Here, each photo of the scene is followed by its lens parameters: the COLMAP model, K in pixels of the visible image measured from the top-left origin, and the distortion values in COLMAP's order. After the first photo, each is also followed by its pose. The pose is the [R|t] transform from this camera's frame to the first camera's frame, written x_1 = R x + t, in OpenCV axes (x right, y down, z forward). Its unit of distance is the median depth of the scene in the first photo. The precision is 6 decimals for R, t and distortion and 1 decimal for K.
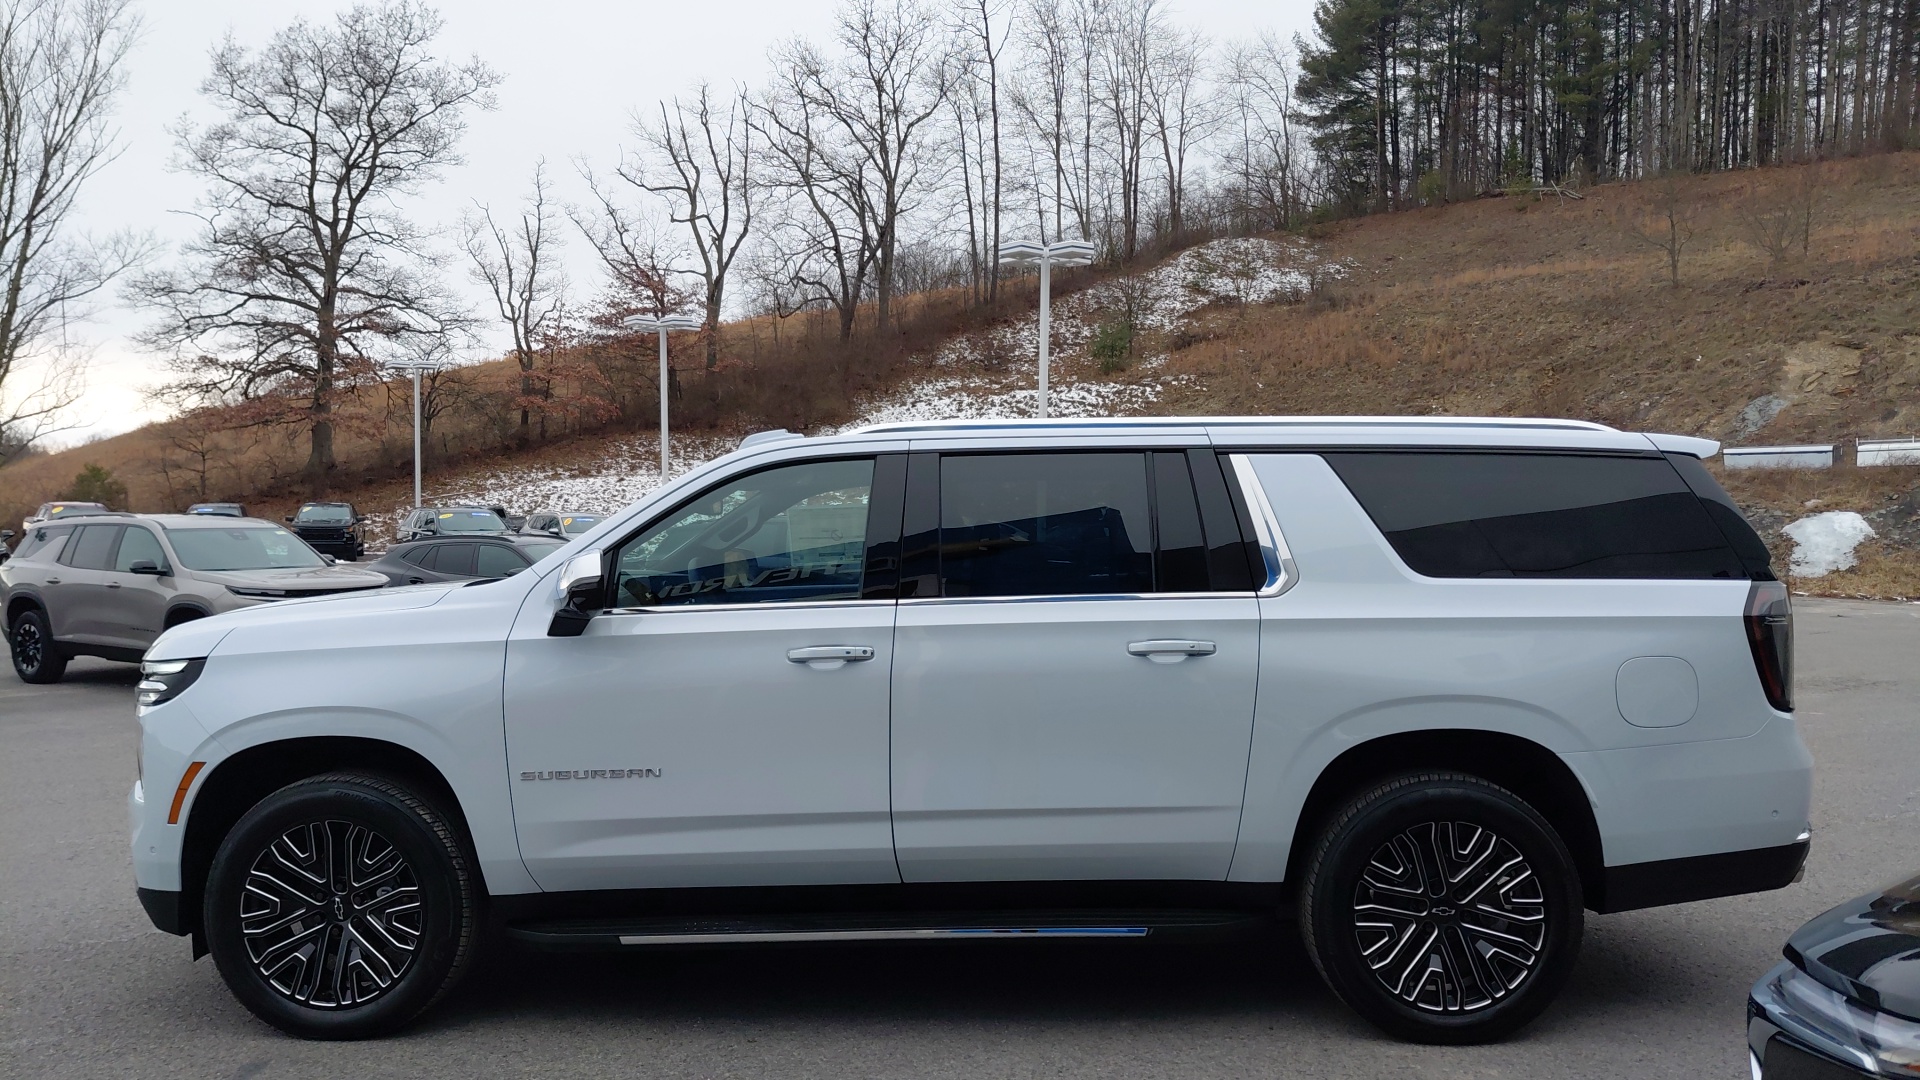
lens RADIAL K [[1353.5, 0, 960.0], [0, 1353.5, 540.0], [0, 0, 1]] dist [-0.052883, 0.008562]
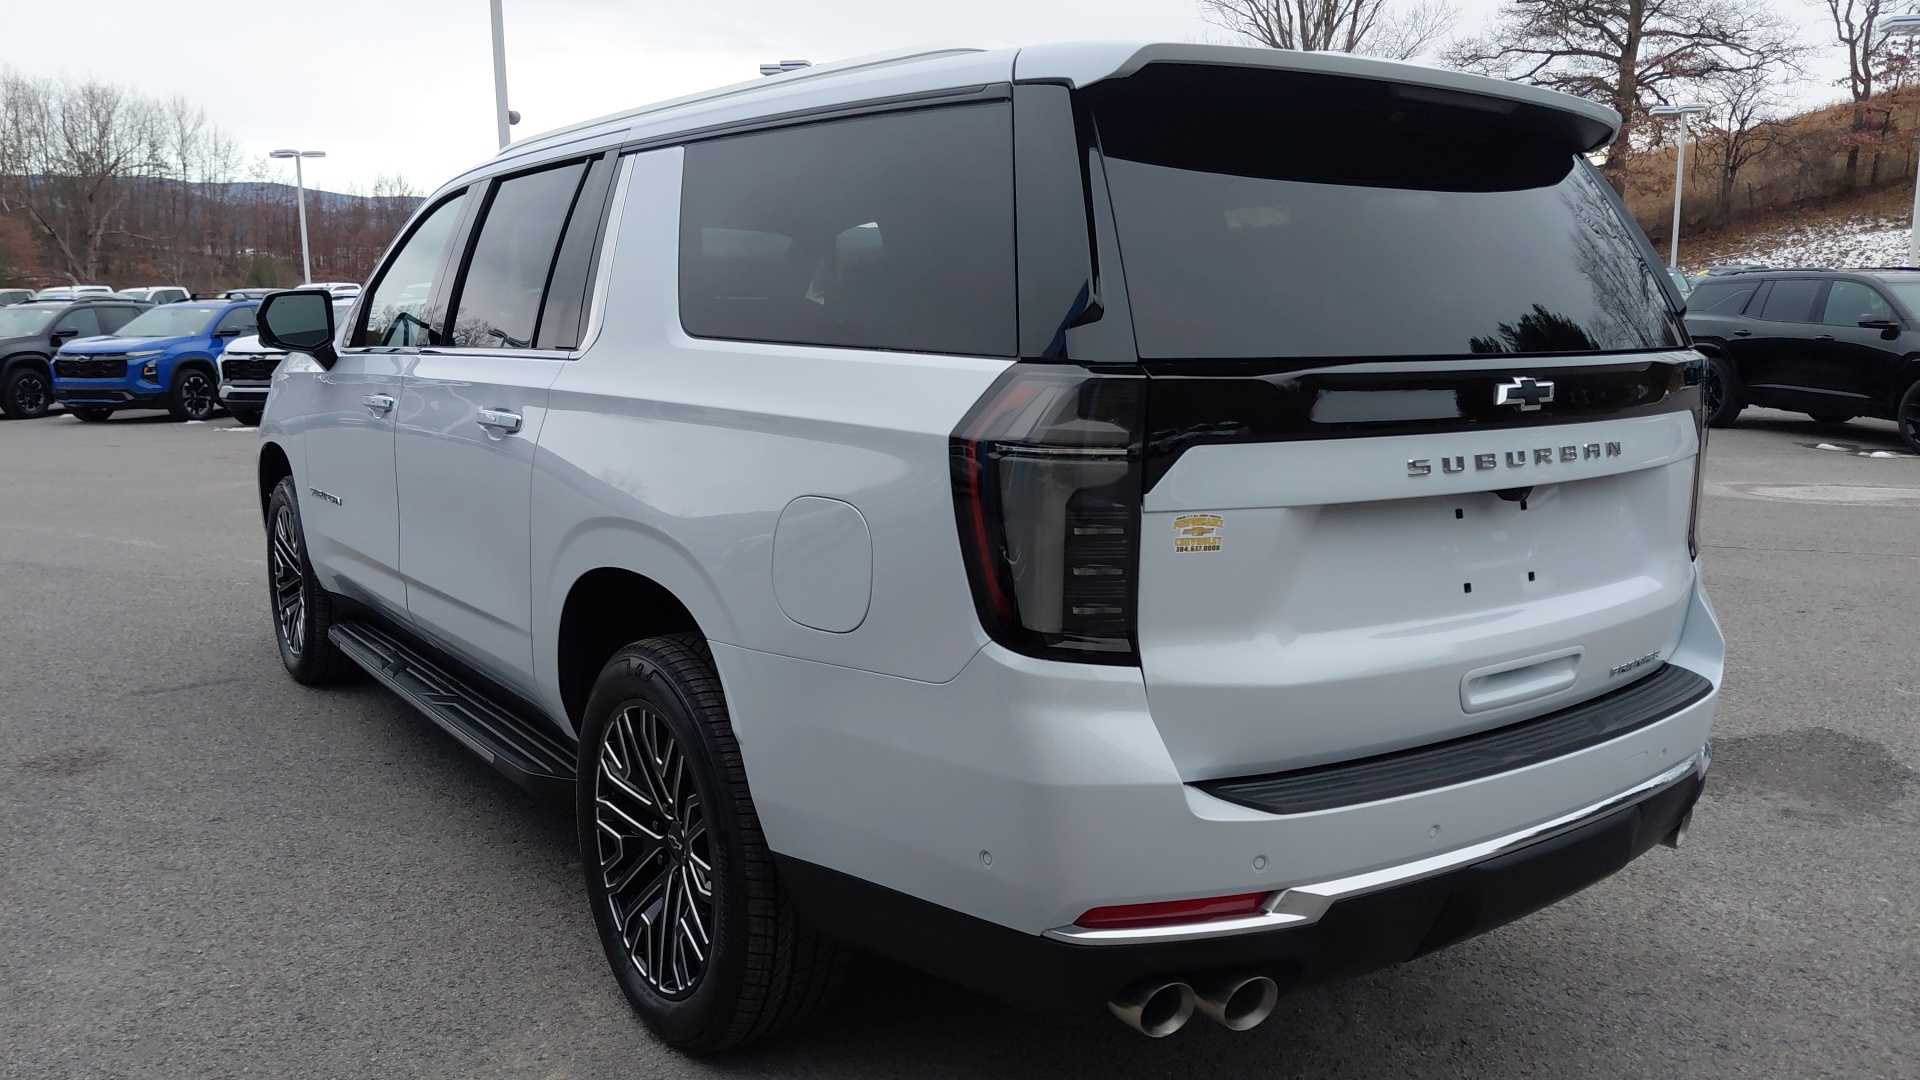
lens RADIAL K [[1388.5, 0, 960.0], [0, 1388.5, 540.0], [0, 0, 1]] dist [-0.063134, 0.030950]
pose [[0.626169, 0.122702, -0.769972, 0.070034], [0.008940, 0.986344, 0.164453, 0.000965], [0.779636, -0.109859, 0.616521, 0.050841]]
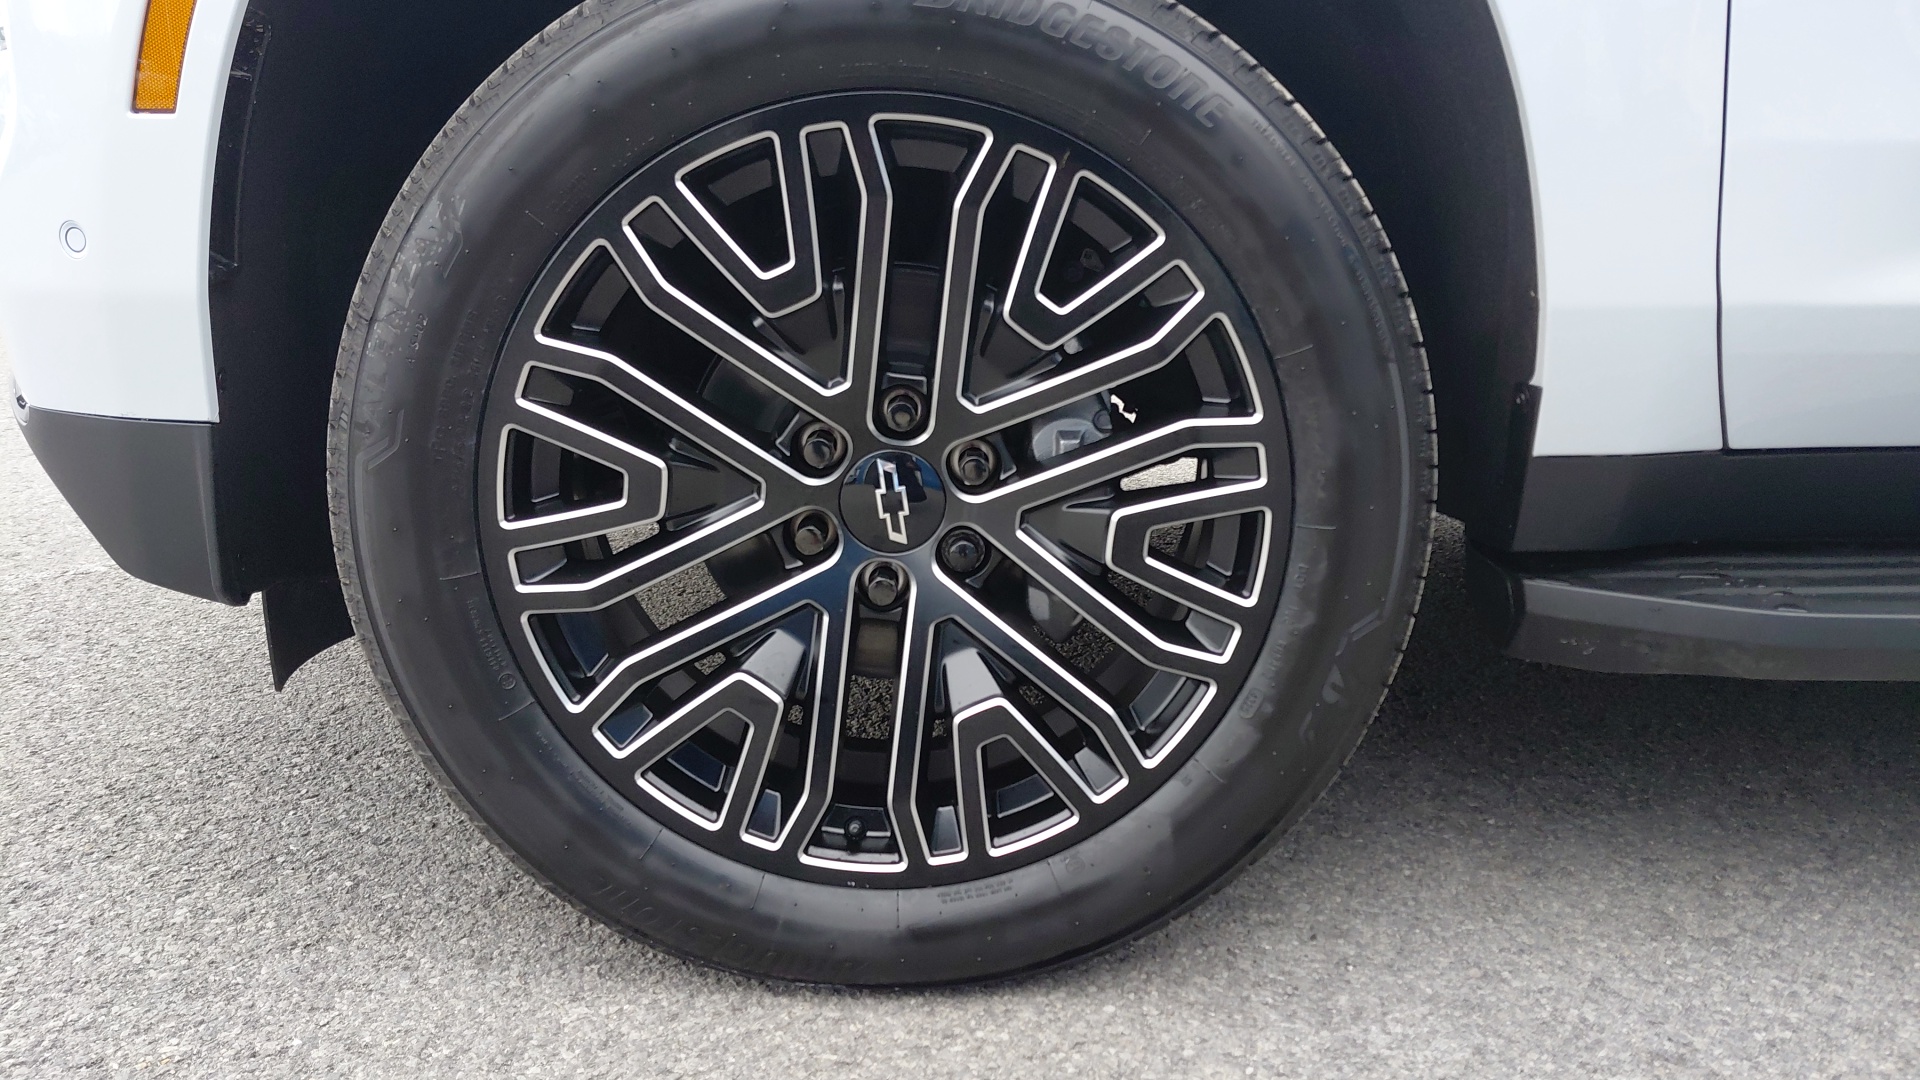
lens RADIAL K [[1416.9, 0, 960.0], [0, 1416.9, 540.0], [0, 0, 1]] dist [0.027368, -0.060428]
pose [[0.998700, 0.018526, 0.047493, -0.034929], [-0.030801, 0.961639, 0.272582, 0.015851], [-0.040621, -0.273691, 0.960960, 0.055786]]
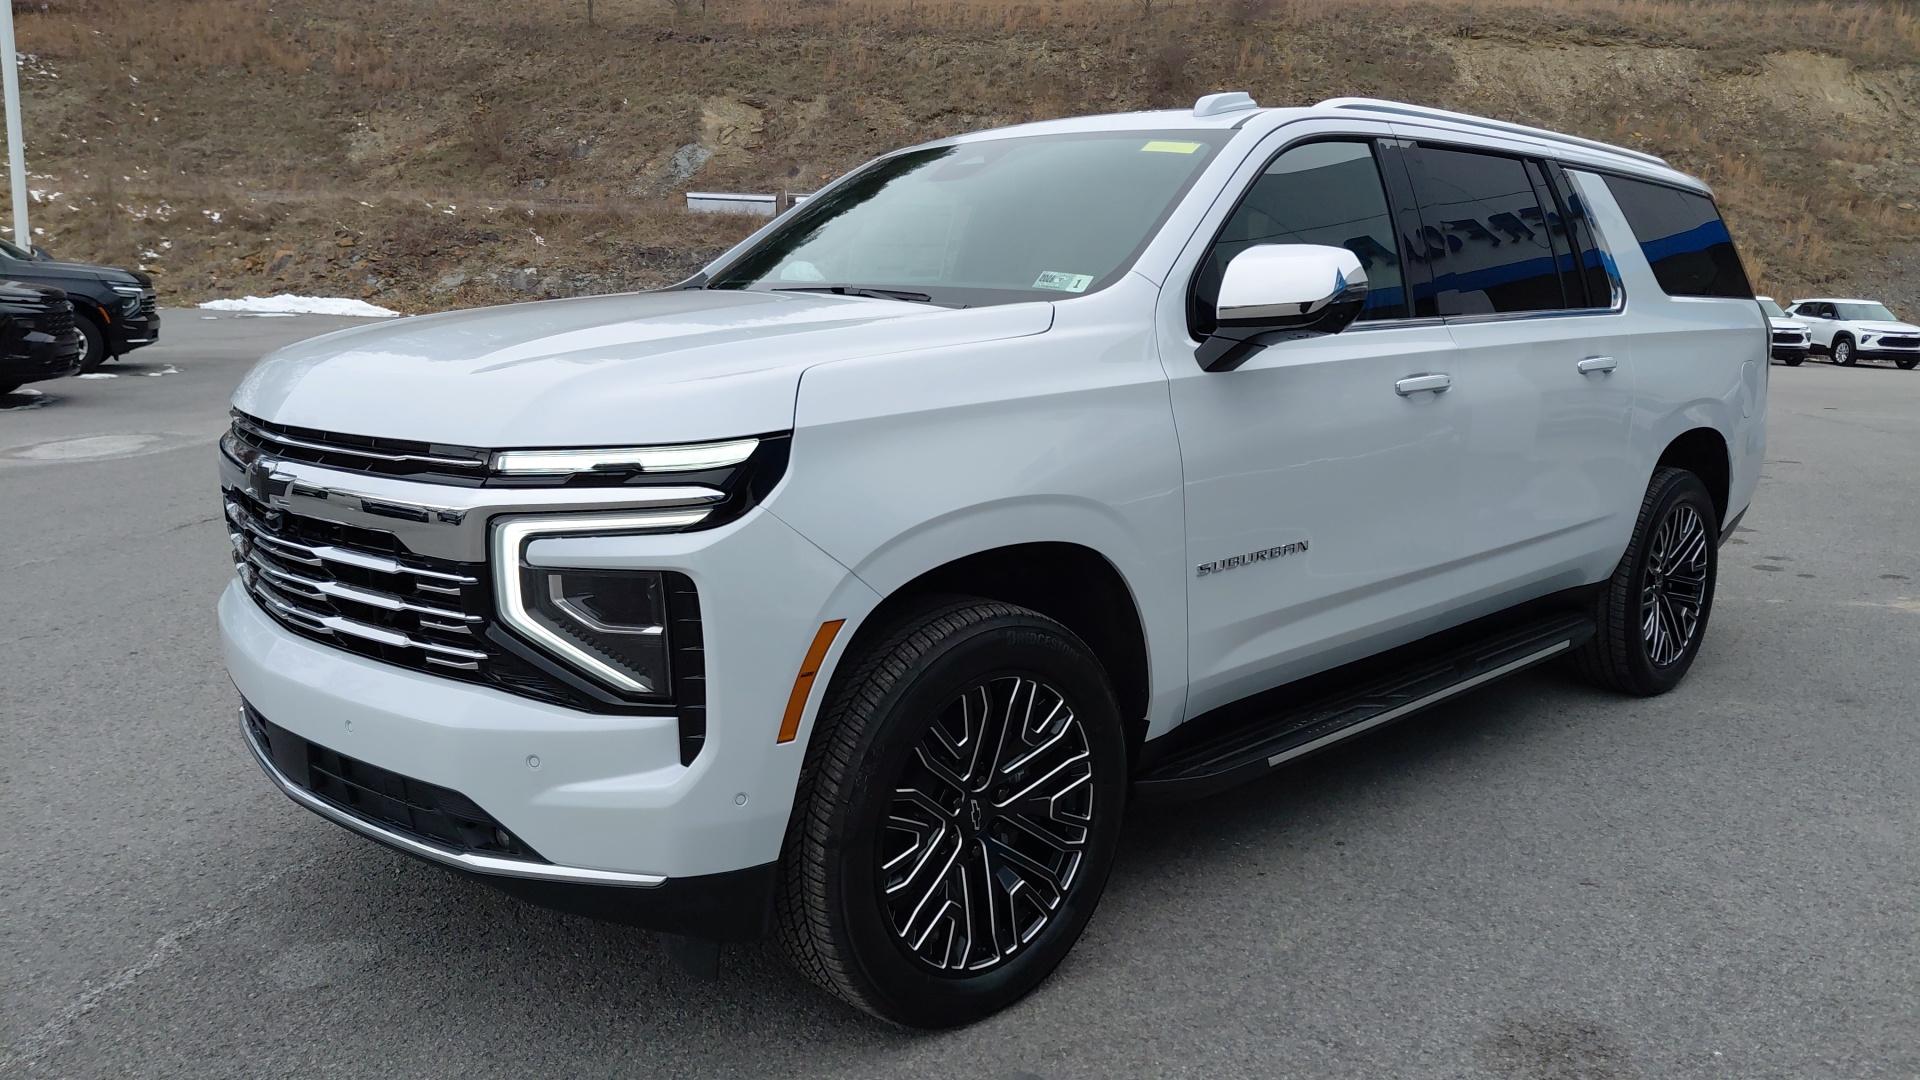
lens RADIAL K [[1388.5, 0, 960.0], [0, 1388.5, 540.0], [0, 0, 1]] dist [-0.063134, 0.030950]
pose [[0.709449, -0.101852, 0.697359, -0.068830], [-0.032521, 0.983717, 0.176760, 0.002427], [-0.704006, -0.148081, 0.694584, 0.042788]]
